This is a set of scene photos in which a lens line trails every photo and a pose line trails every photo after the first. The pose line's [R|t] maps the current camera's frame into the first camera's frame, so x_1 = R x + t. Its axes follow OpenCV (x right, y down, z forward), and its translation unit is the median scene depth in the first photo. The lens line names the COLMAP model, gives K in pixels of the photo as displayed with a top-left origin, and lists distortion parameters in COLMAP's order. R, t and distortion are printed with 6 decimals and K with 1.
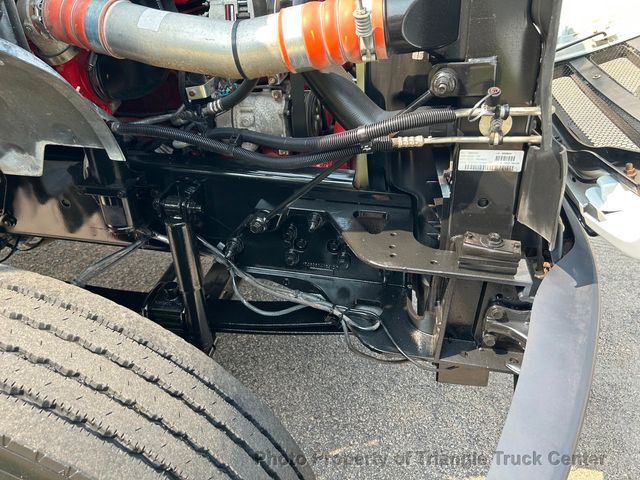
lens RADIAL K [[486.4, 0, 332.5], [0, 486.4, 234.8], [0, 0, 1]] dist [0.052472, -0.062412]
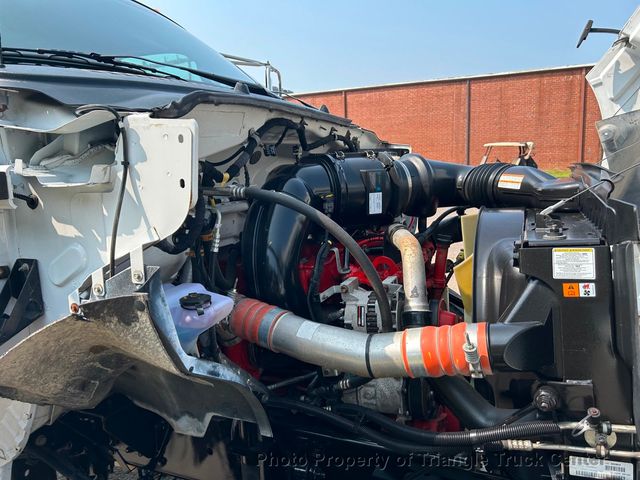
lens RADIAL K [[486.4, 0, 325.4], [0, 486.4, 234.3], [0, 0, 1]] dist [0.052472, -0.062412]
pose [[0.974809, -0.013800, -0.222616, -0.016595], [-0.076559, 0.916744, -0.392070, -0.160851], [0.209493, 0.399236, 0.892594, -0.292537]]
